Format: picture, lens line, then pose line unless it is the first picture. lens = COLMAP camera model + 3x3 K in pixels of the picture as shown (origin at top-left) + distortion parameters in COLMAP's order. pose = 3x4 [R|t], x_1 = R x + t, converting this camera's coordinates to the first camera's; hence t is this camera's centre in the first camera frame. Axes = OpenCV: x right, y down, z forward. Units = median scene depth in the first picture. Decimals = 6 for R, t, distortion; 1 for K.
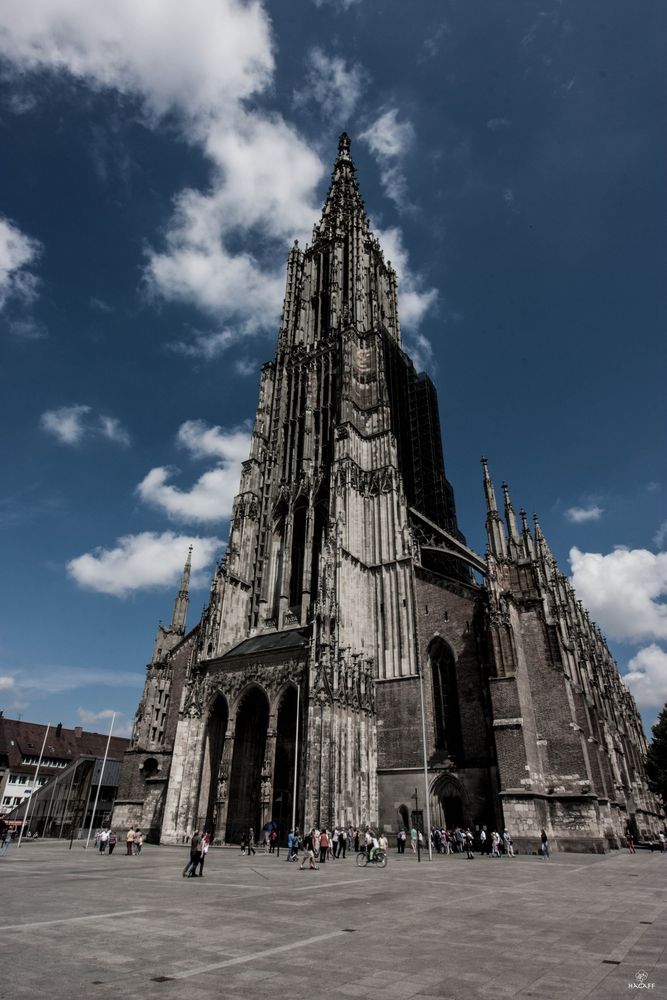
lens RADIAL K [[555.4, 0, 333.5], [0, 555.4, 500.0], [0, 0, 1]] dist [-0.000162, -0.000116]
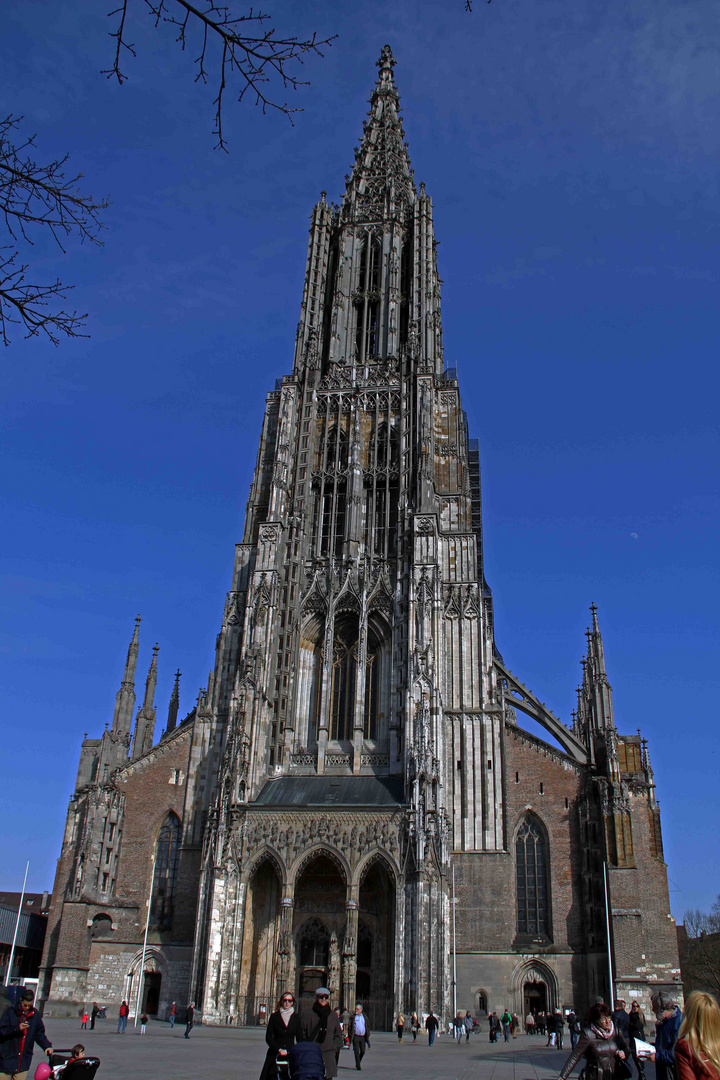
lens RADIAL K [[913.2, 0, 380.9], [0, 913.2, 544.6], [0, 0, 1]] dist [-0.218227, 0.194526]
pose [[0.910411, 0.211472, 0.355572, -0.567498], [-0.225791, 0.974175, -0.001261, -0.096213], [-0.346656, -0.079137, 0.934648, -0.174104]]
